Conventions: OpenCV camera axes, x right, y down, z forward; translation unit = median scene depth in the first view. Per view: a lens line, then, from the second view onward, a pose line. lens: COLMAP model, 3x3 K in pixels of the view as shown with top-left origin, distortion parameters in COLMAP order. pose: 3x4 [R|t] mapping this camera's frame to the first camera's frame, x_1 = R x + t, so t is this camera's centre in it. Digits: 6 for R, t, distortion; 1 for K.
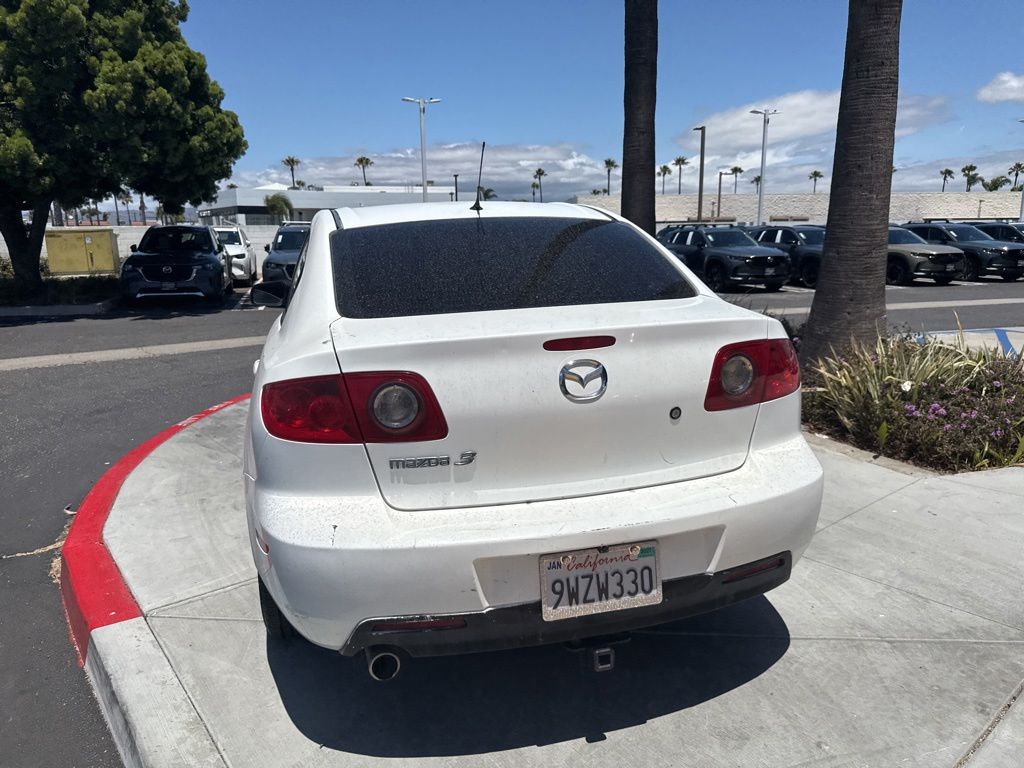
lens RADIAL K [[721.4, 0, 507.1], [0, 721.4, 382.2], [0, 0, 1]] dist [0.046595, -0.063927]
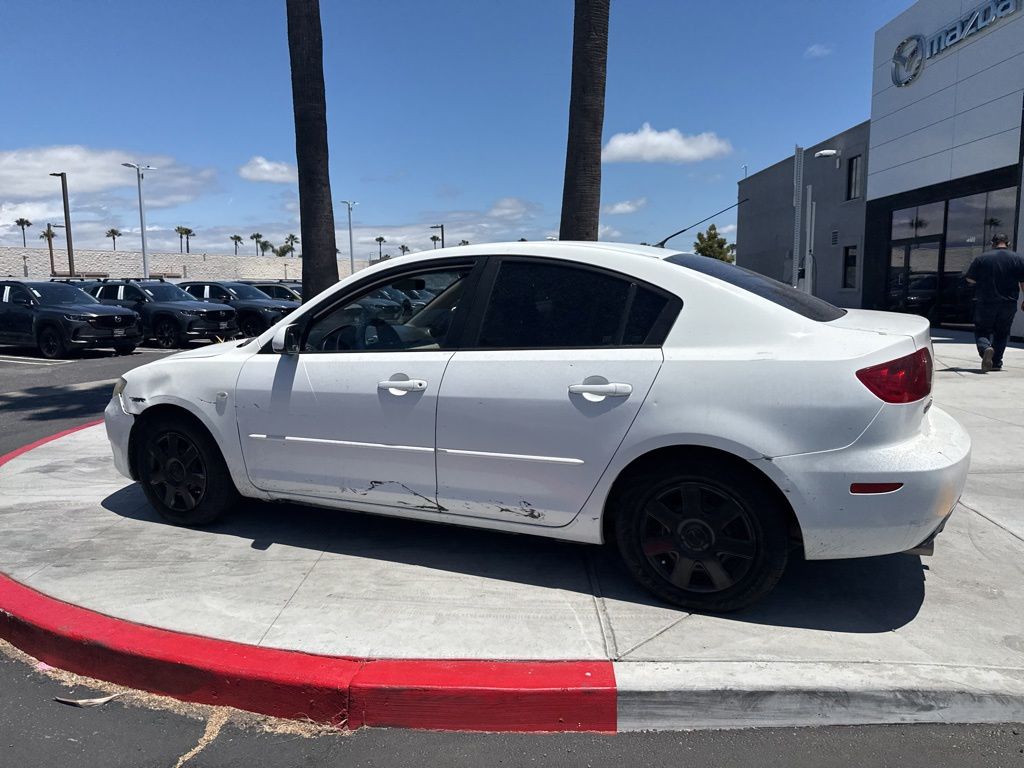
lens RADIAL K [[721.4, 0, 507.1], [0, 721.4, 382.2], [0, 0, 1]] dist [0.046595, -0.063927]
pose [[0.628136, -0.095577, 0.772211, -1.659579], [0.156530, 0.987660, -0.005082, -0.064905], [-0.762196, 0.124066, 0.635346, 0.604918]]
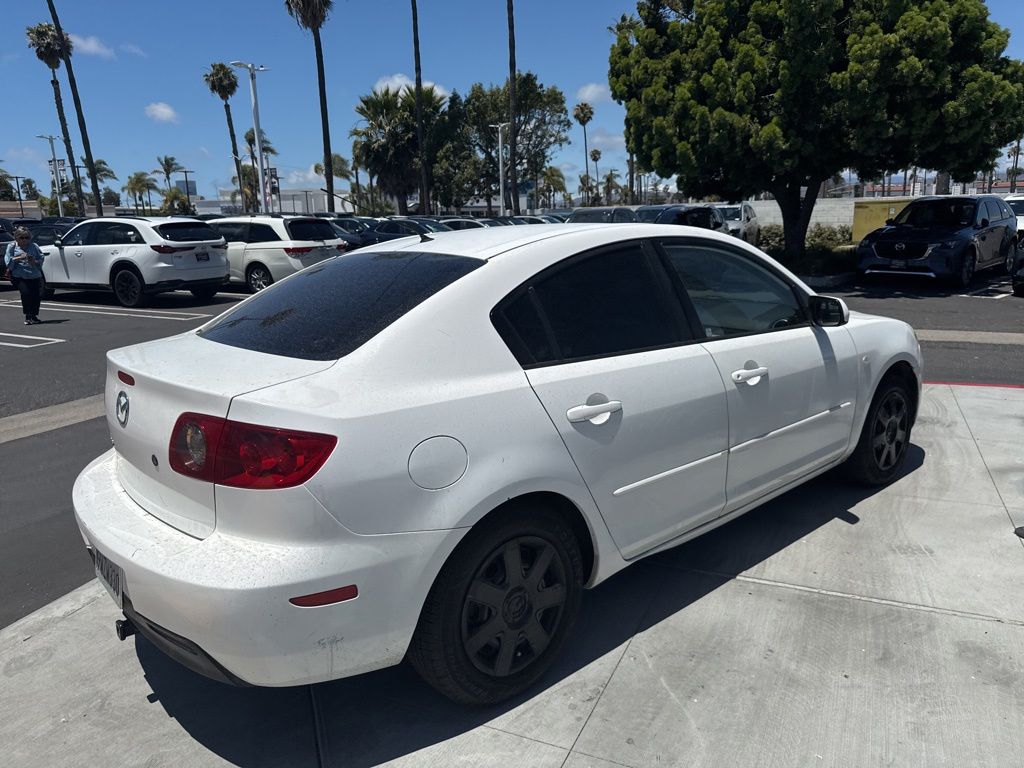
lens RADIAL K [[726.0, 0, 506.8], [0, 726.0, 377.0], [0, 0, 1]] dist [0.029922, -0.043872]
pose [[0.442615, 0.195343, -0.875176, 1.310439], [-0.158861, 0.977628, 0.137868, -0.293257], [0.882527, 0.078009, 0.463745, 0.887654]]
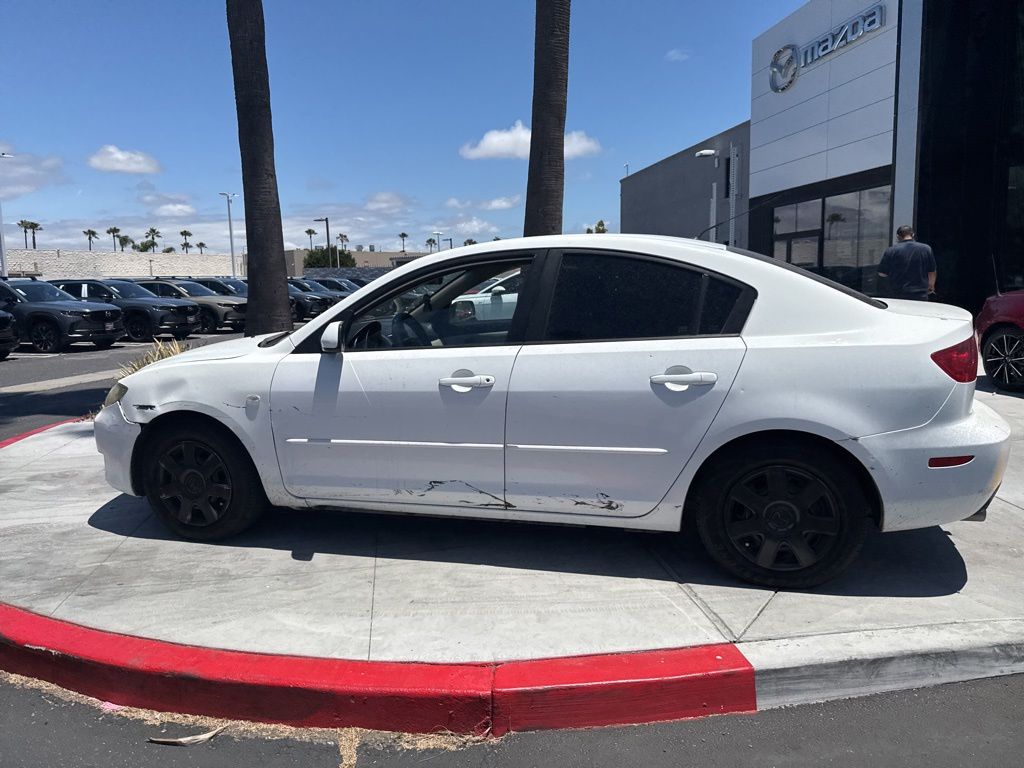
lens RADIAL K [[721.2, 0, 507.6], [0, 721.2, 377.6], [0, 0, 1]] dist [0.033004, -0.040268]
pose [[0.491661, -0.113273, 0.863388, -1.867758], [0.185358, 0.982394, 0.023333, -0.130184], [-0.850830, 0.148564, 0.504001, 0.936006]]
